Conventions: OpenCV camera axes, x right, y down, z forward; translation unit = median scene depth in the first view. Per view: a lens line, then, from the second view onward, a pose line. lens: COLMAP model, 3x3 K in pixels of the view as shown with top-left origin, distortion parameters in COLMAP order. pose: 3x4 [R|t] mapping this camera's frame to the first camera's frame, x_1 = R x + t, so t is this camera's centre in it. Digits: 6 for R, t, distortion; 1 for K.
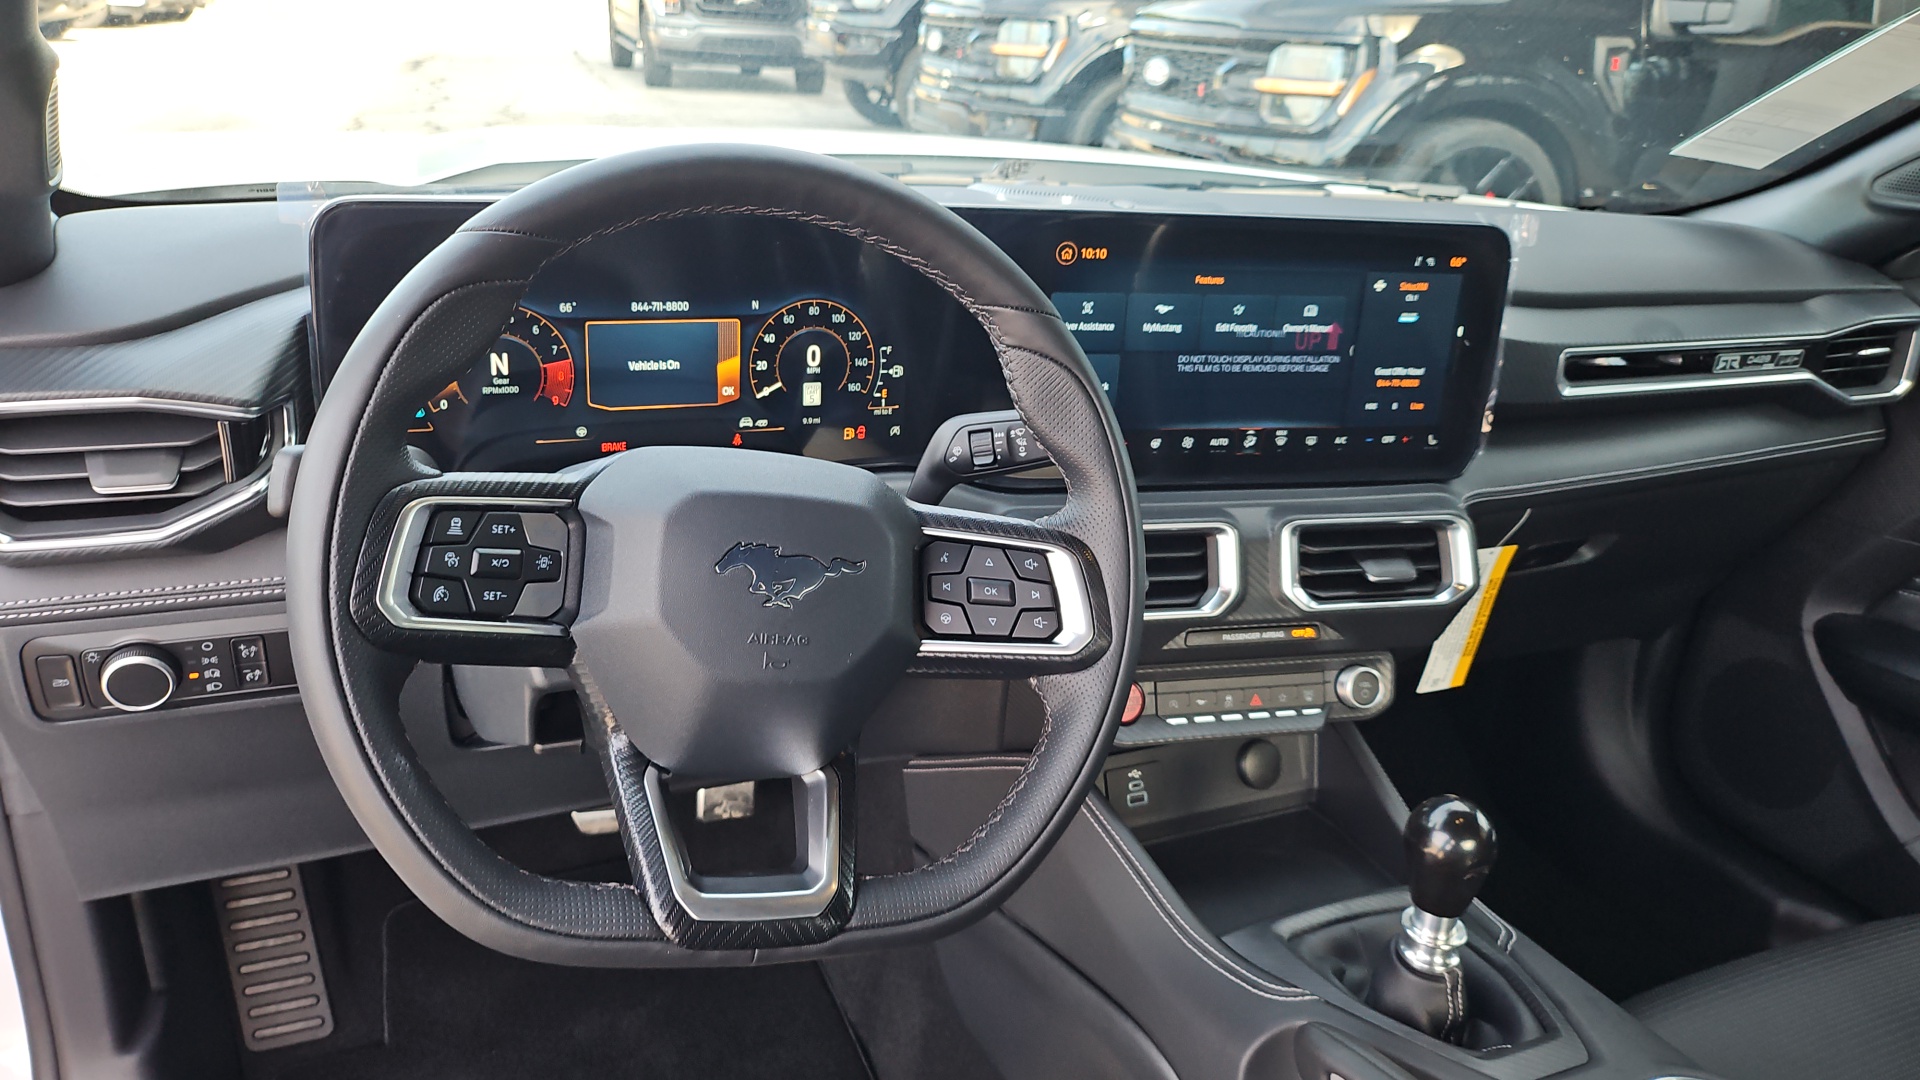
lens RADIAL K [[1335.5, 0, 960.0], [0, 1335.5, 540.0], [0, 0, 1]] dist [0.070555, -0.000895]
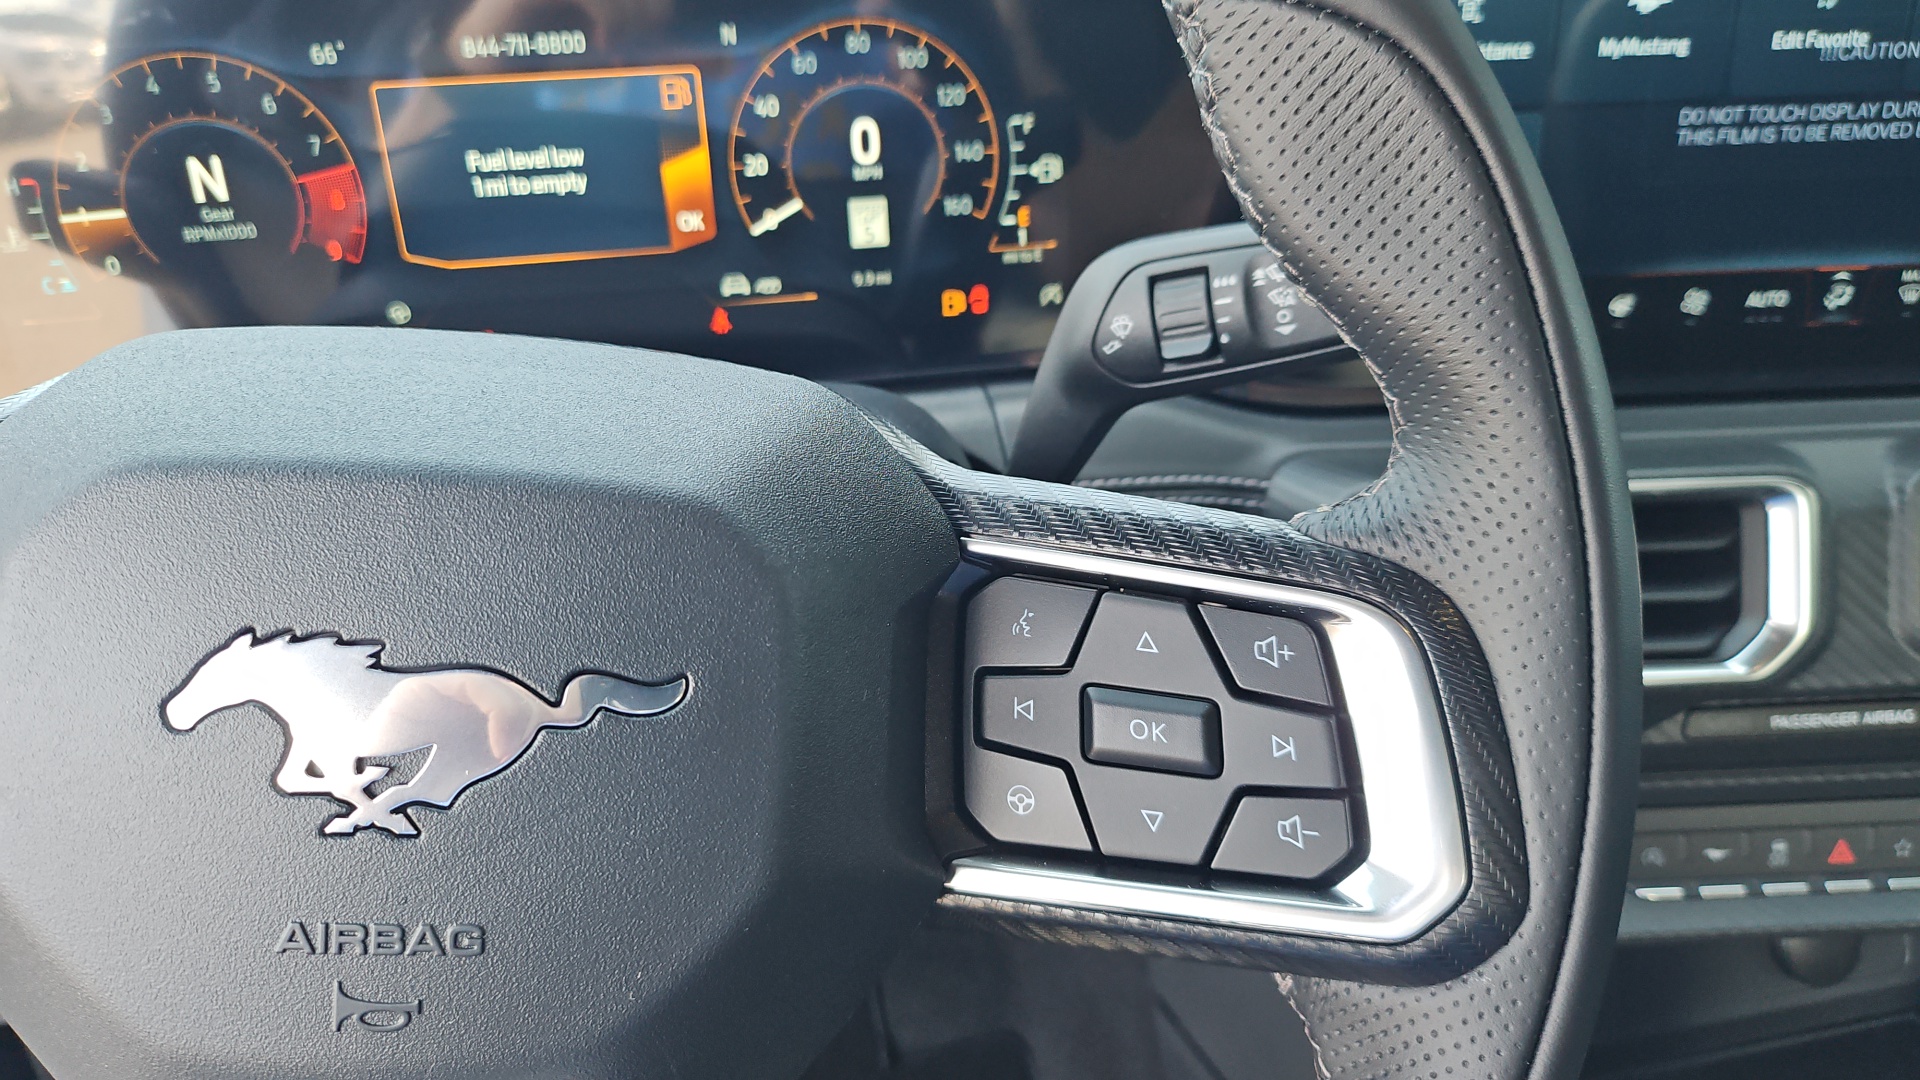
lens RADIAL K [[1415.5, 0, 960.0], [0, 1415.5, 525.8], [0, 0, 1]] dist [0.006140, -0.002266]
pose [[0.967628, 0.005593, -0.252317, 0.053401], [0.008202, 0.998530, 0.053586, -0.026451], [0.252246, -0.053920, 0.966160, 0.509997]]
